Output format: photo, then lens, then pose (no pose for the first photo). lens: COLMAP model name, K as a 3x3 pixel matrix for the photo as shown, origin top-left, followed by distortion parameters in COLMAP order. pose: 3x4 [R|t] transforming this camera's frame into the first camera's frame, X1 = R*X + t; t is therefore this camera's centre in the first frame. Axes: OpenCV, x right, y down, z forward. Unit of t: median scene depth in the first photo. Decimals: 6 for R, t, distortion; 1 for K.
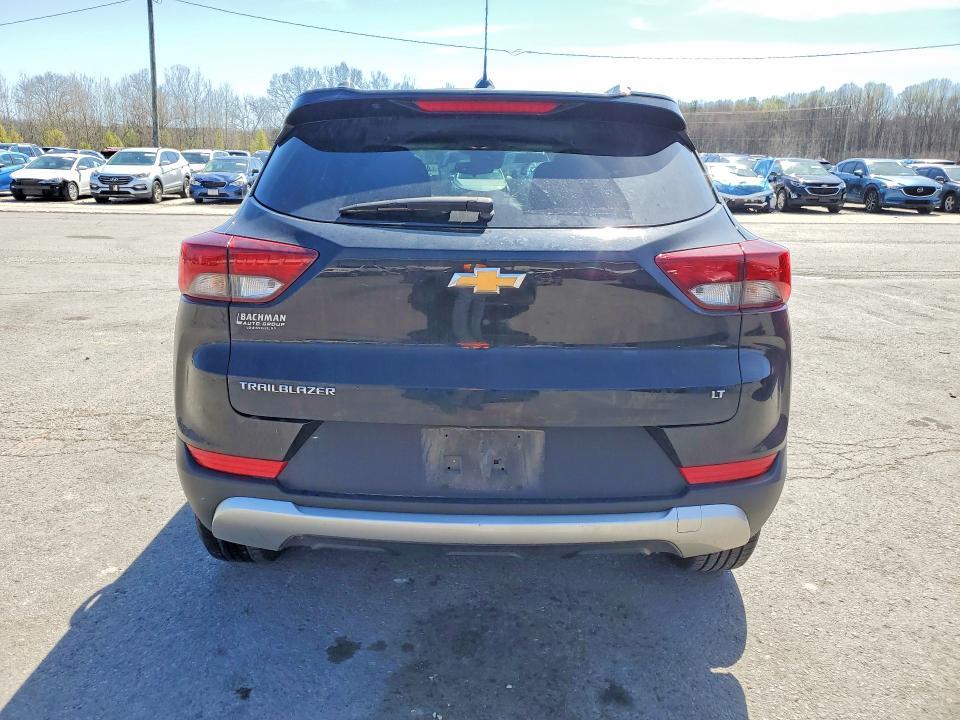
lens RADIAL K [[750.0, 0, 479.3], [0, 750.0, 360.0], [0, 0, 1]] dist [0.018296, 0.003269]
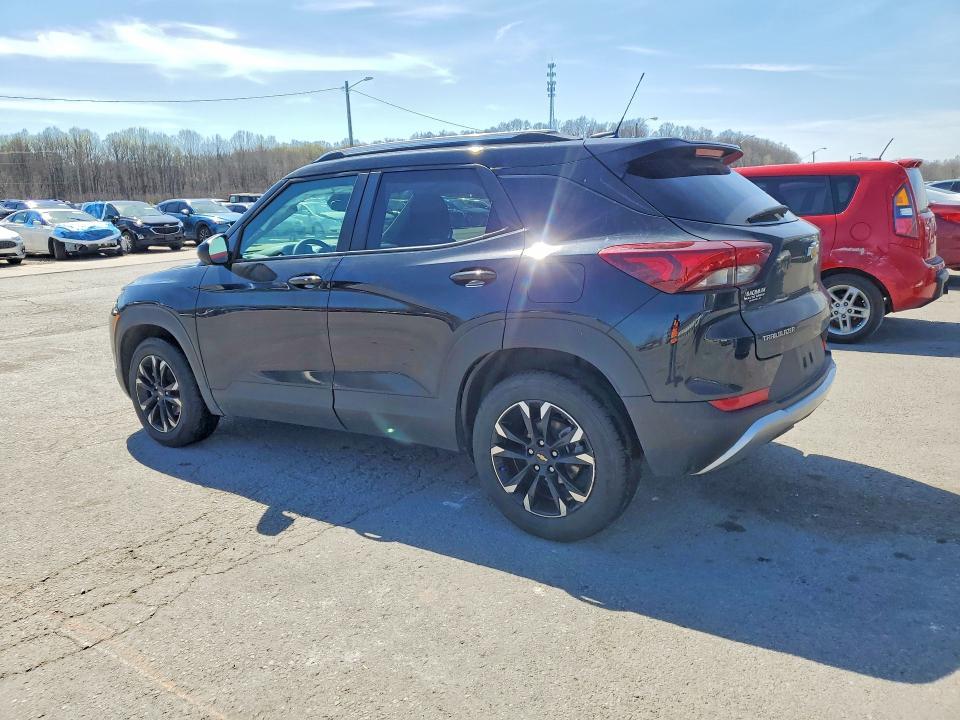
lens RADIAL K [[750.0, 0, 478.6], [0, 750.0, 359.5], [0, 0, 1]] dist [0.018296, 0.003269]
pose [[0.574779, -0.206858, 0.791731, -0.160314], [0.250028, 0.965648, 0.070783, -0.014936], [-0.779176, 0.157270, 0.606755, 0.048406]]
